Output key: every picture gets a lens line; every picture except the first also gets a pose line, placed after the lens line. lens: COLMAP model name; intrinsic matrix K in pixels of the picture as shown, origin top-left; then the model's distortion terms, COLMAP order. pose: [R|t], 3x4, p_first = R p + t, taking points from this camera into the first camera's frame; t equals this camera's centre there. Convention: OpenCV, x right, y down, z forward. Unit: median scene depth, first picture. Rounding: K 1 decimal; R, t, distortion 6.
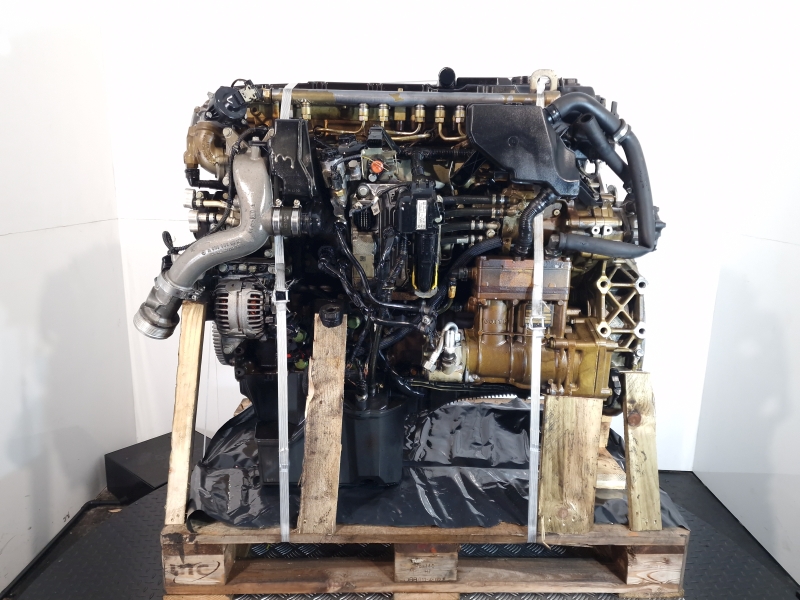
lens RADIAL K [[536.7, 0, 399.9], [0, 536.7, 303.1], [0, 0, 1]] dist [0.026362, 0.001516]
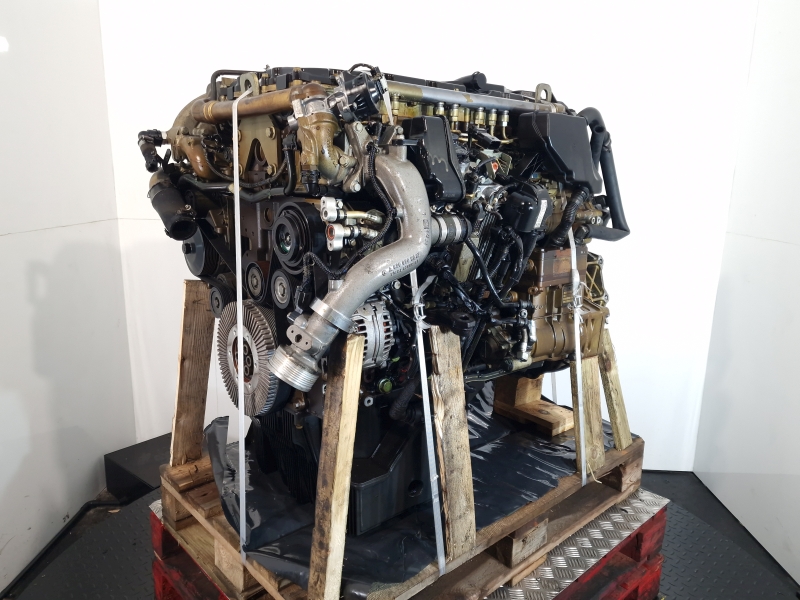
lens RADIAL K [[536.7, 0, 400.7], [0, 536.7, 299.5], [0, 0, 1]] dist [0.026362, 0.001516]
pose [[0.790104, -0.139964, 0.596779, -0.752071], [0.132872, 0.989541, 0.056163, -0.085776], [-0.598398, 0.034920, 0.800438, 0.286036]]
